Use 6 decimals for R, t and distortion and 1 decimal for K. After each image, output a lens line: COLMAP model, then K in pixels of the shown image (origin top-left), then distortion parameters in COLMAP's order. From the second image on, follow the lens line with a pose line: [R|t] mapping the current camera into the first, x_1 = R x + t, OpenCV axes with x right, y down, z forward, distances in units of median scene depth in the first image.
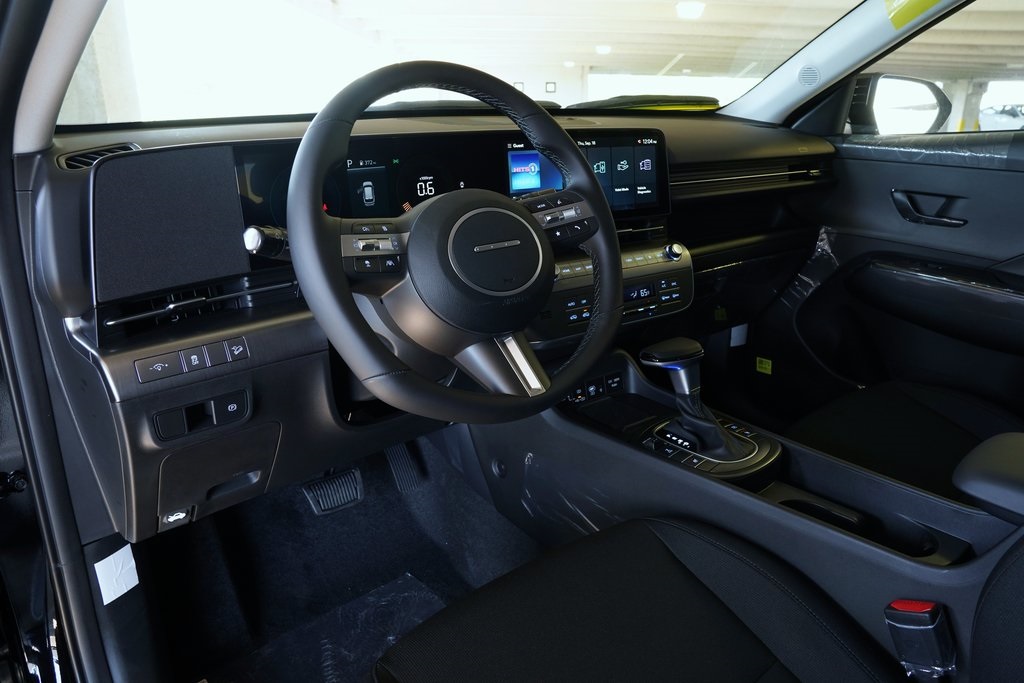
lens RADIAL K [[706.8, 0, 512.0], [0, 706.8, 341.5], [0, 0, 1]] dist [-0.133561, 0.096731]
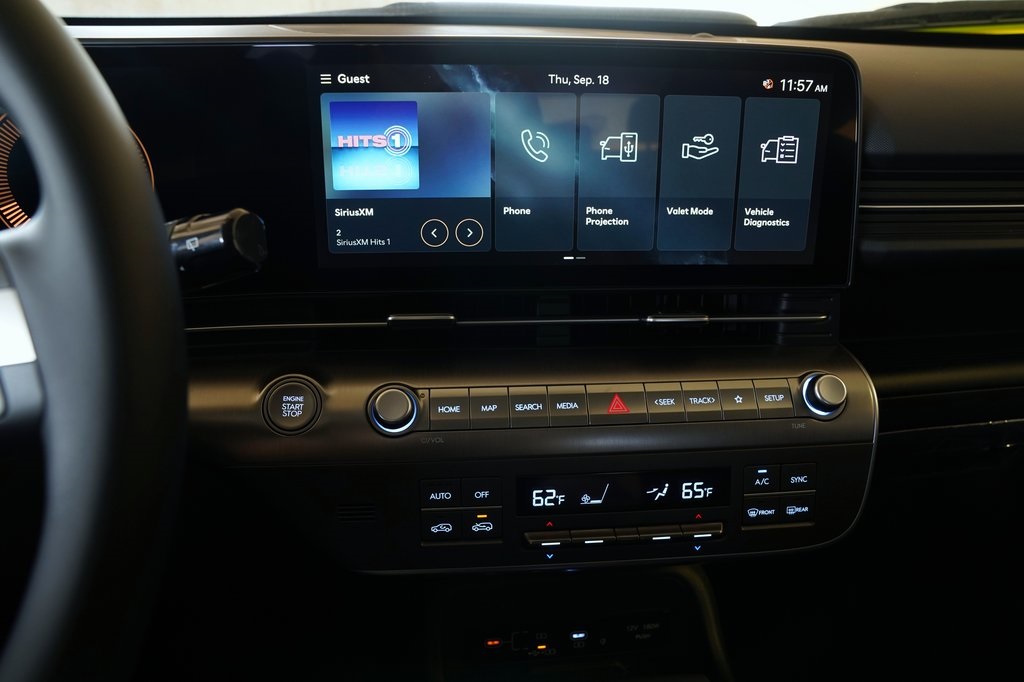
lens RADIAL K [[706.8, 0, 512.0], [0, 706.8, 341.0], [0, 0, 1]] dist [-0.133561, 0.096731]
pose [[0.866342, 0.201801, -0.456868, 0.270531], [-0.172554, 0.979347, 0.105374, -0.179258], [0.468697, -0.012456, 0.883271, 0.651317]]
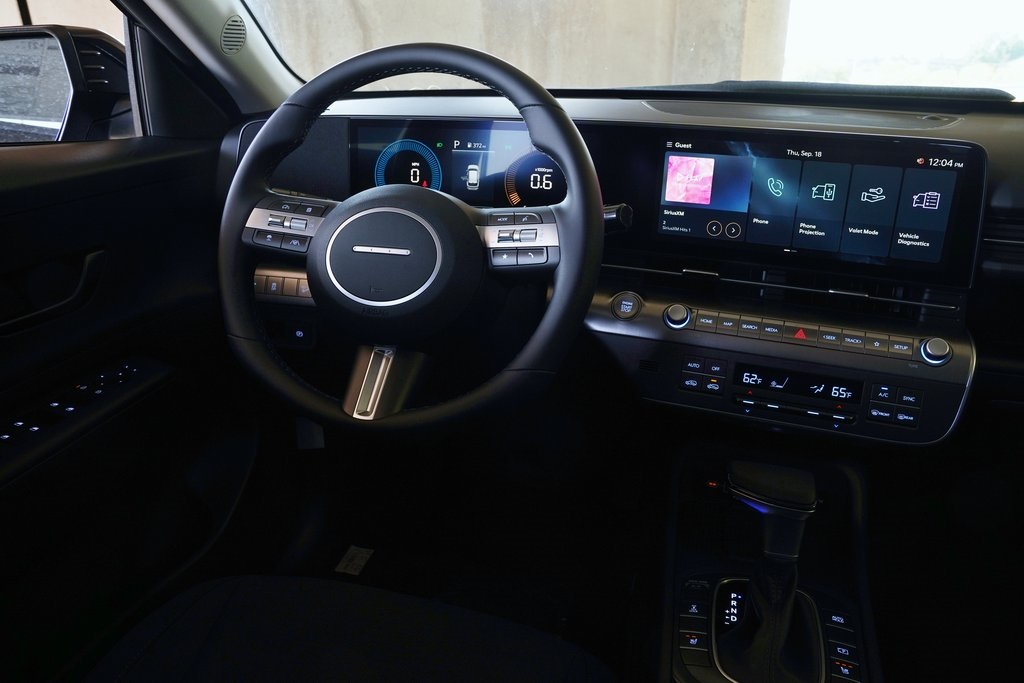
lens RADIAL K [[706.8, 0, 512.0], [0, 706.8, 341.5], [0, 0, 1]] dist [-0.133561, 0.096731]
pose [[0.547274, 0.312753, -0.776322, 0.525418], [-0.276855, 0.942989, 0.184726, -0.154356], [0.789837, 0.113833, 0.602661, 0.388416]]
